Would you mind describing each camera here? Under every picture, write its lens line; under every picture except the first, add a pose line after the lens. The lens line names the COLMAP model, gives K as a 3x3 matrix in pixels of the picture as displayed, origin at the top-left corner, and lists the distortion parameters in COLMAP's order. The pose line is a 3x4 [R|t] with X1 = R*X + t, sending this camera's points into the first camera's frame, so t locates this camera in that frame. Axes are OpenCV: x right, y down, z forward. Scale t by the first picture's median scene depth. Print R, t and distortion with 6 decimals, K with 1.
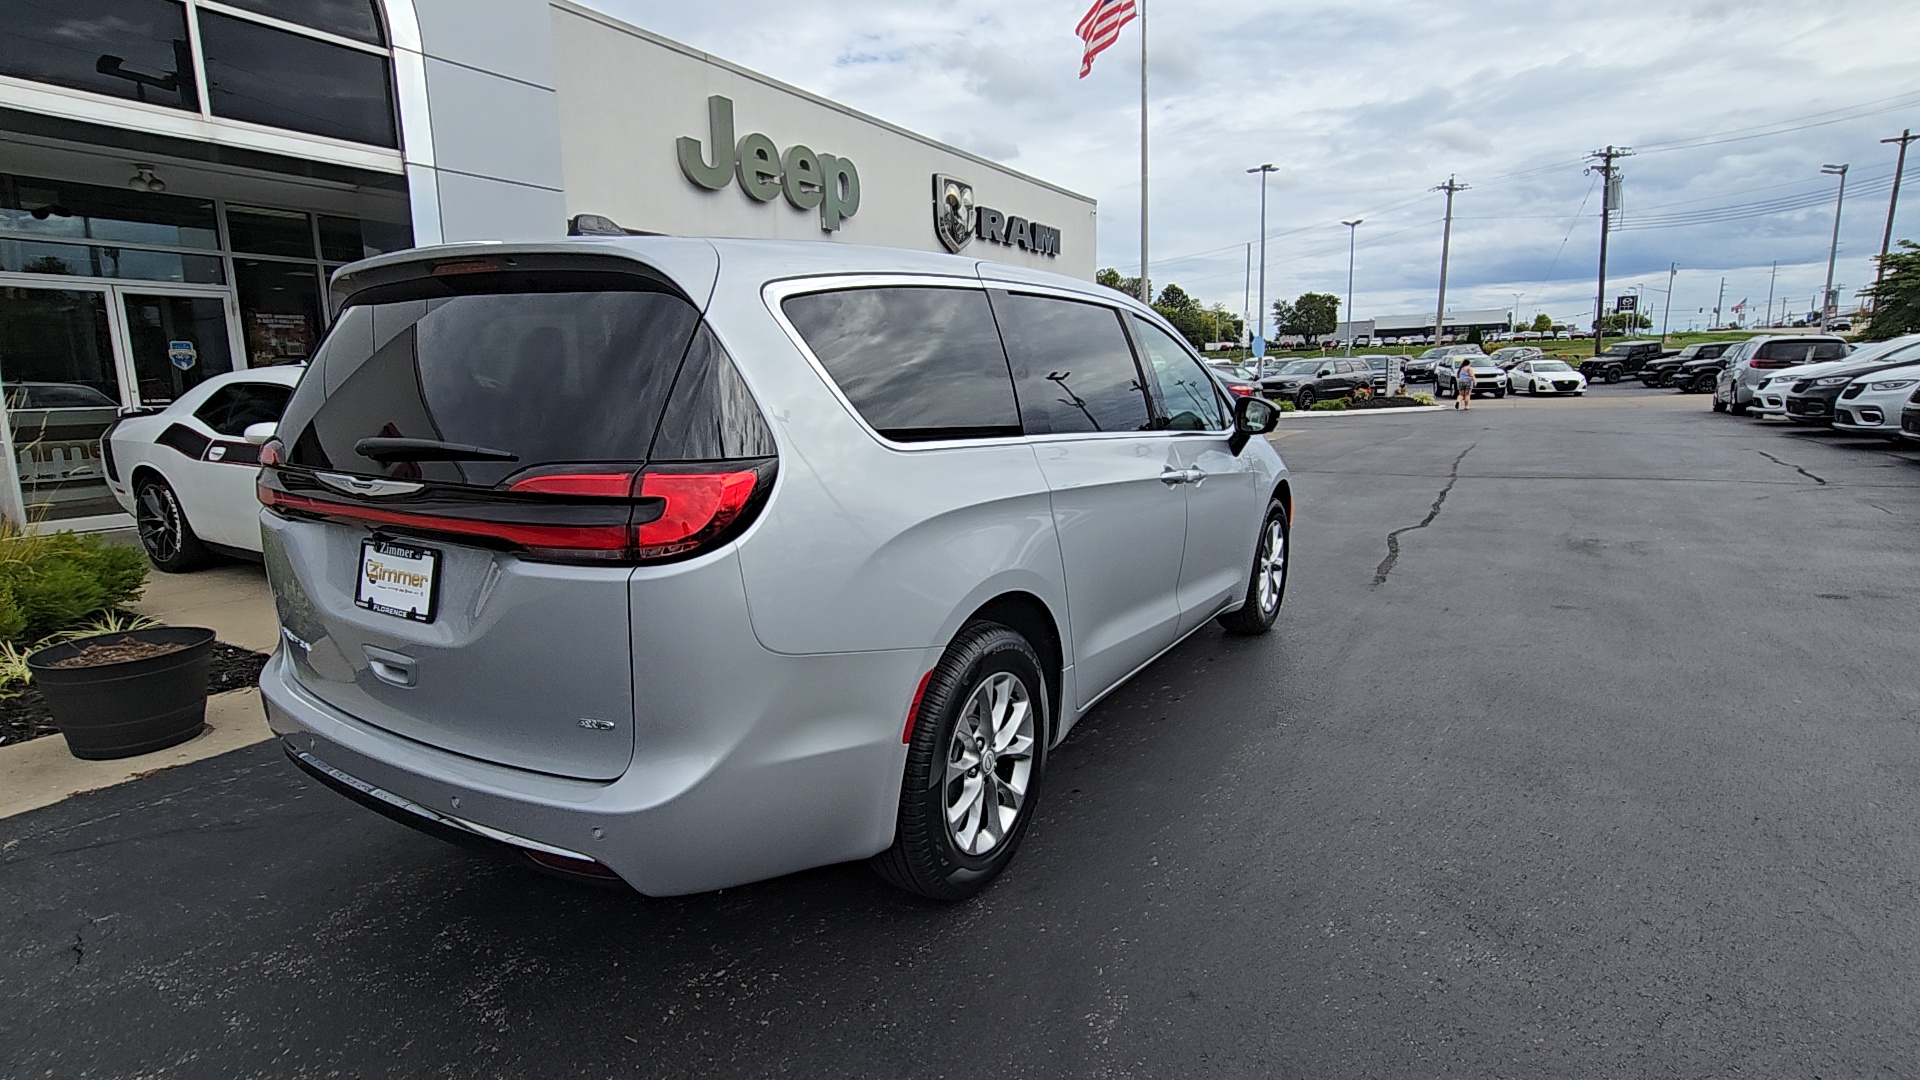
lens RADIAL K [[967.6, 0, 948.1], [0, 967.6, 543.1], [0, 0, 1]] dist [-0.001354, 0.000263]
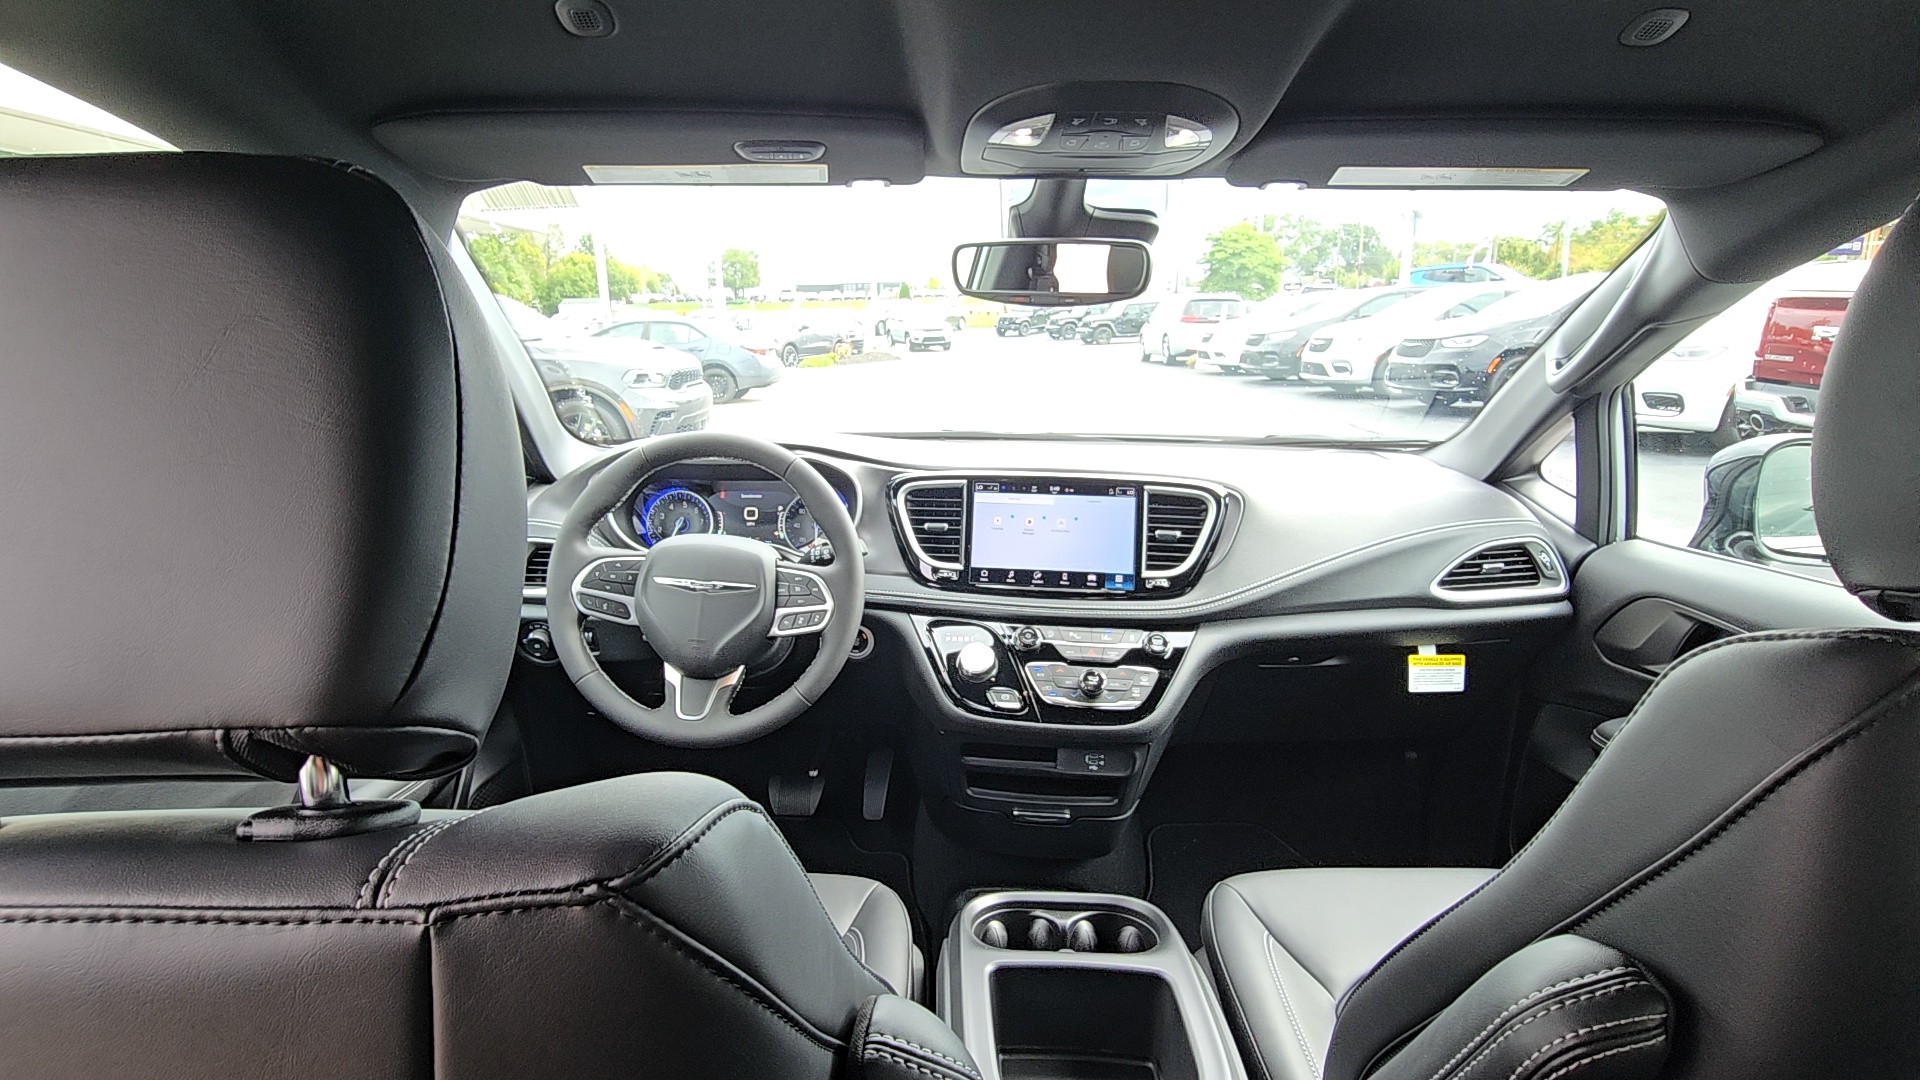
lens RADIAL K [[967.6, 0, 954.5], [0, 967.6, 546.6], [0, 0, 1]] dist [-0.001354, 0.000263]
pose [[0.840078, -0.119706, 0.529093, -0.015389], [0.093216, 0.992696, 0.076590, -0.038270], [-0.534397, -0.015022, 0.845100, 0.208328]]
